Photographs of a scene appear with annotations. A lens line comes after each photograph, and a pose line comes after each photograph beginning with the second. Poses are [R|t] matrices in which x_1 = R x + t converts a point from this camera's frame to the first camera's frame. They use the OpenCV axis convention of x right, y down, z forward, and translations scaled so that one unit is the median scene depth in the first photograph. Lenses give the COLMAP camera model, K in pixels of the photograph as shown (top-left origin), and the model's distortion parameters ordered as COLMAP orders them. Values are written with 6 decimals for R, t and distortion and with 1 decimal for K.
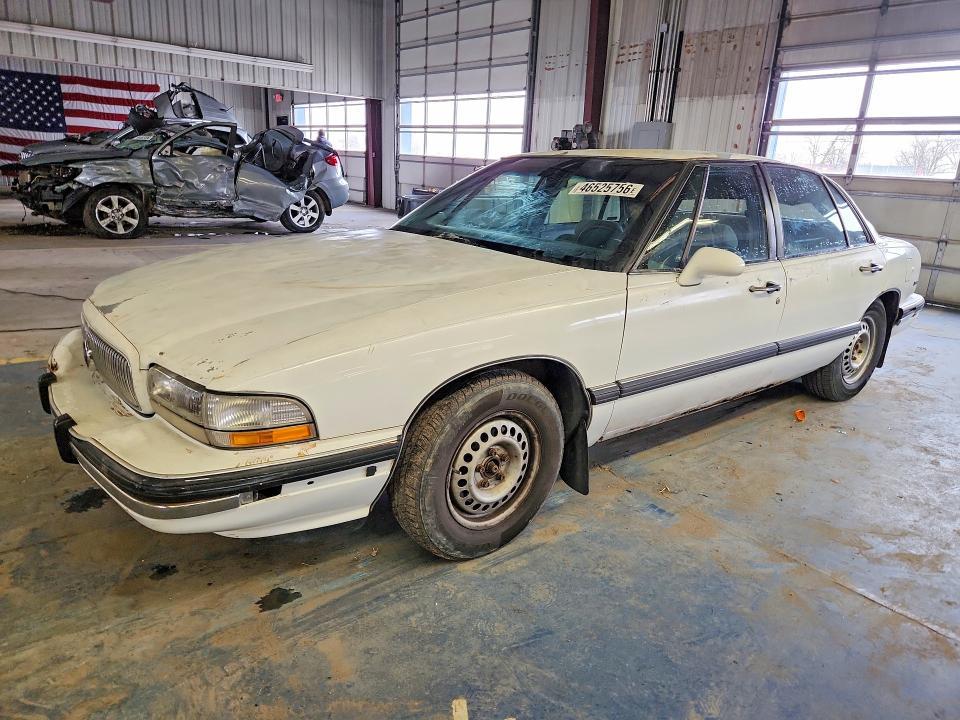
lens RADIAL K [[641.7, 0, 481.4], [0, 641.7, 359.5], [0, 0, 1]] dist [-0.023998, -0.000967]
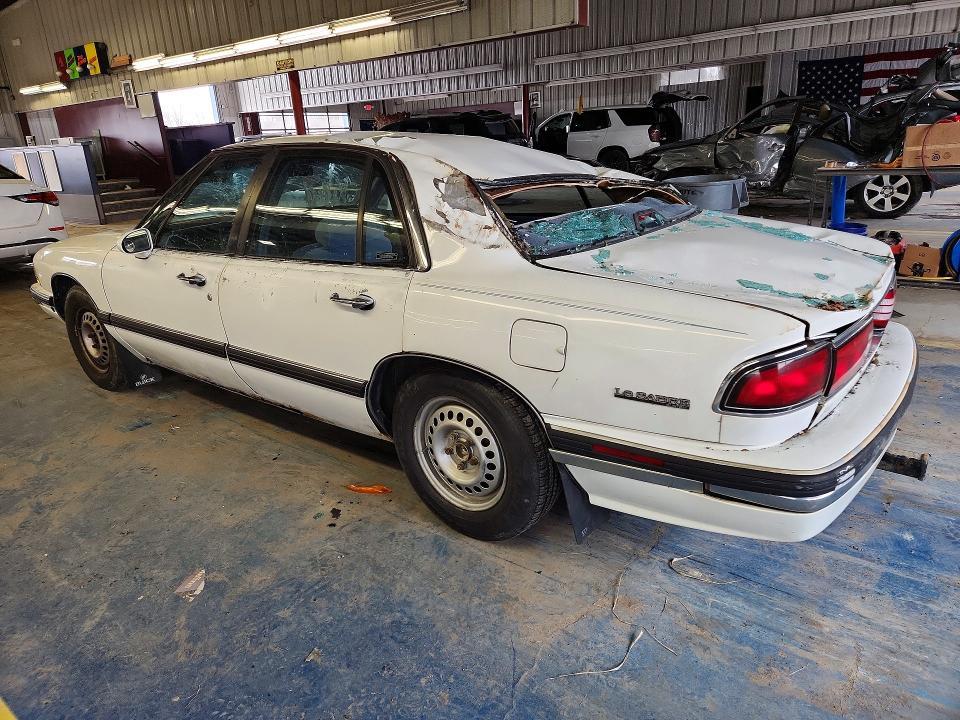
lens RADIAL K [[616.2, 0, 479.5], [0, 616.2, 360.1], [0, 0, 1]] dist [-0.000543, -0.003725]
pose [[0.239999, 0.252455, -0.937373, 0.460618], [-0.210320, 0.956182, 0.203672, -0.087941], [0.947716, 0.148267, 0.282579, 0.364601]]
